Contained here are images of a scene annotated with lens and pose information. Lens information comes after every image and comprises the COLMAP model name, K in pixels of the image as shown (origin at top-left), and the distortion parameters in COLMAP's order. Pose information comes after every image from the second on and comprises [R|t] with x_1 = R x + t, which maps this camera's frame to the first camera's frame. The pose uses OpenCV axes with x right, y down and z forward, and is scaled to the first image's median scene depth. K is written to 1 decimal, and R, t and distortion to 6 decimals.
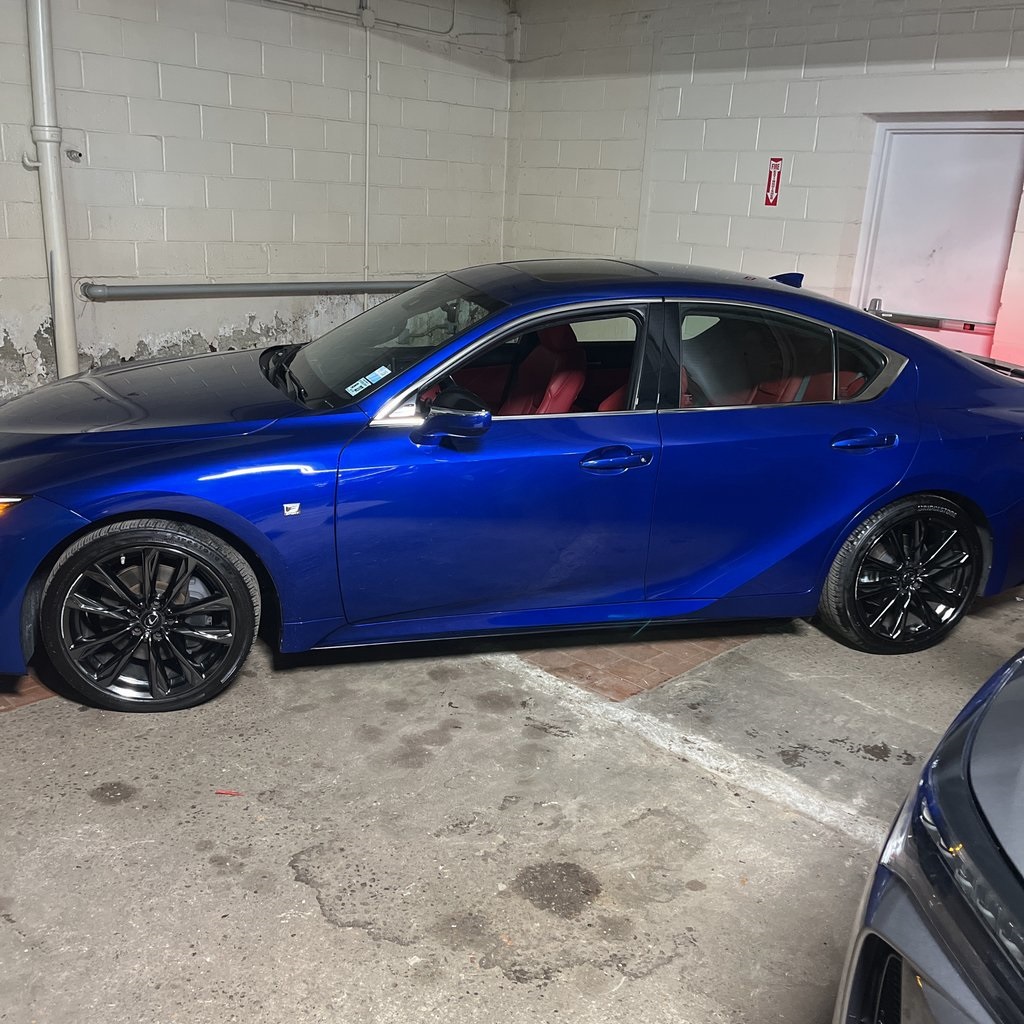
lens RADIAL K [[1030.3, 0, 500.0], [0, 1030.3, 513.2], [0, 0, 1]] dist [0.018279, 0.015645]
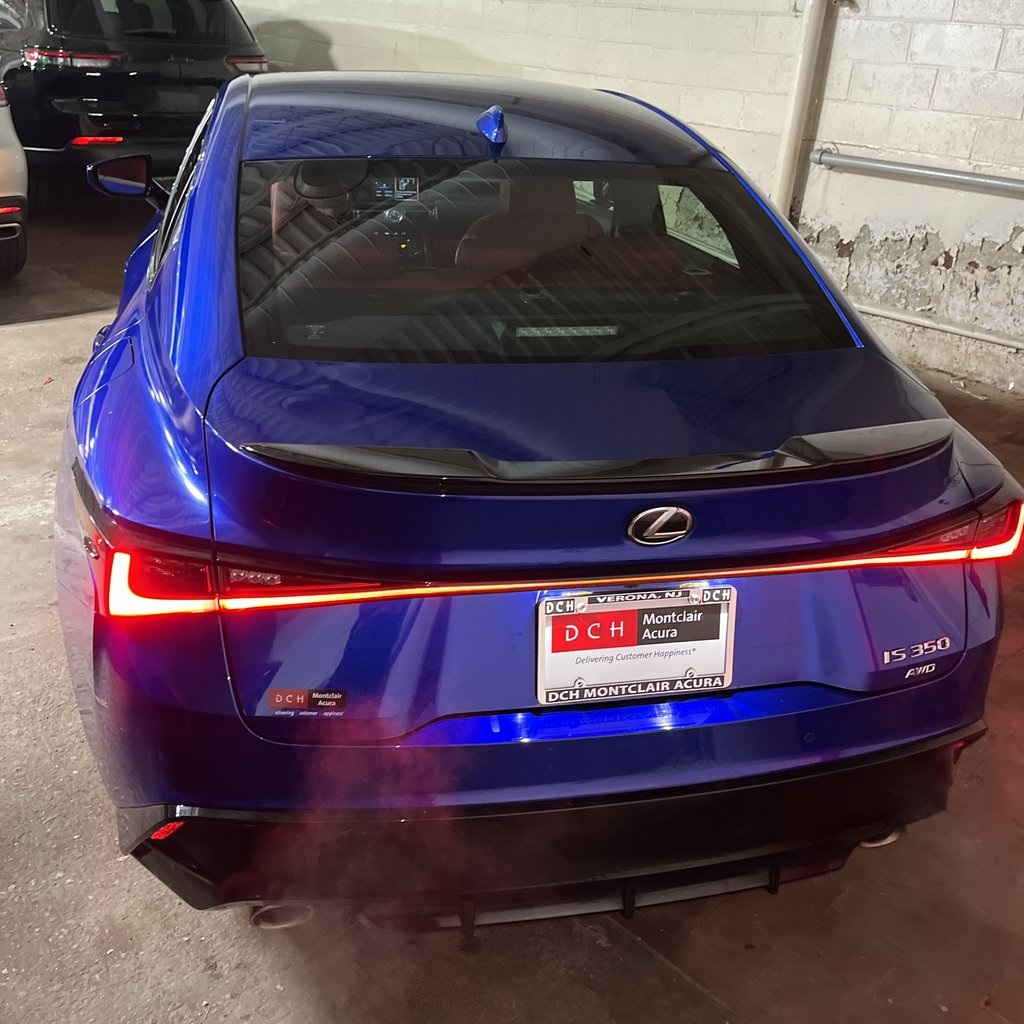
lens RADIAL K [[1022.2, 0, 492.1], [0, 1022.2, 511.9], [0, 0, 1]] dist [0.082356, -0.115366]
pose [[-0.028784, 0.377708, -0.925477, 0.531808], [-0.354425, 0.861850, 0.362764, -0.154510], [0.934641, 0.338455, 0.109062, 0.654129]]
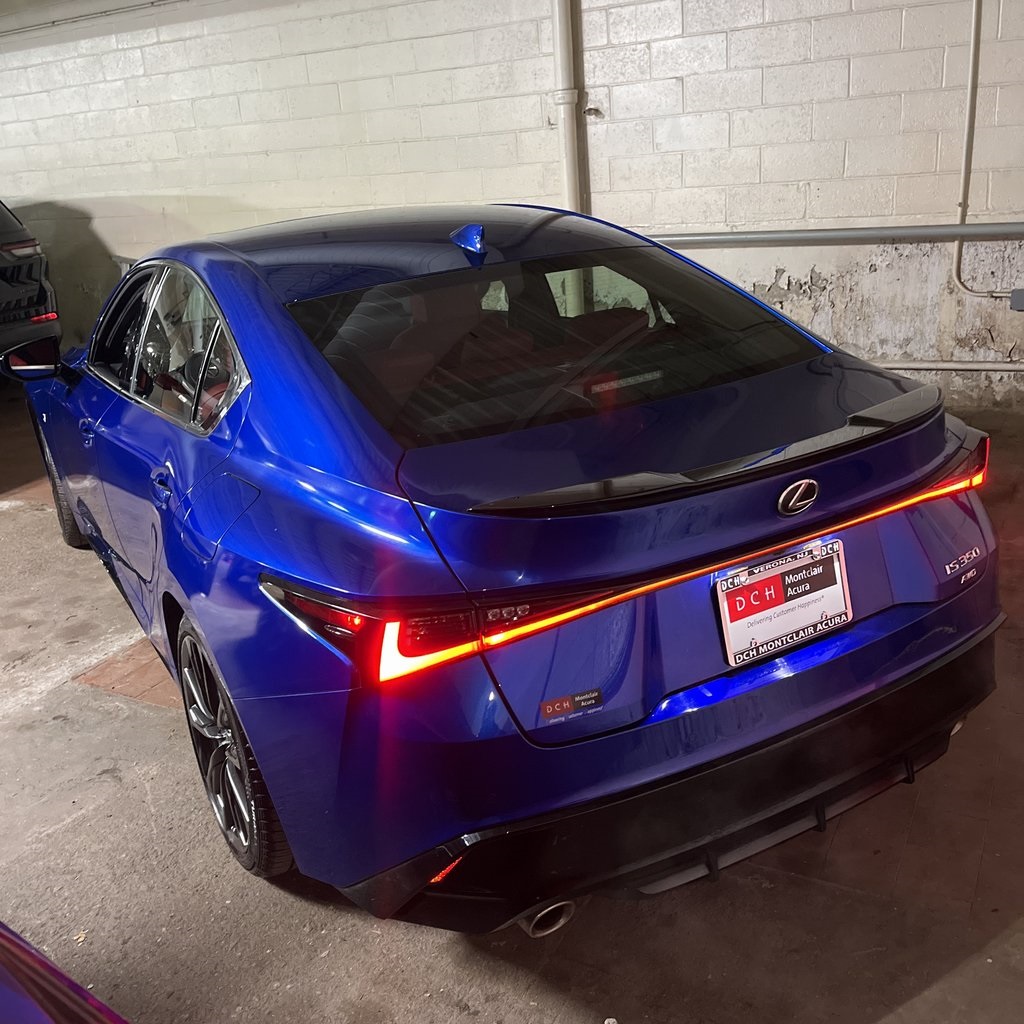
lens RADIAL K [[1030.3, 0, 500.0], [0, 1030.3, 513.2], [0, 0, 1]] dist [0.018279, 0.015645]
pose [[0.250754, 0.248773, -0.935540, 0.568012], [-0.197589, 0.959224, 0.202111, -0.126112], [0.947671, 0.134172, 0.289684, 0.567389]]
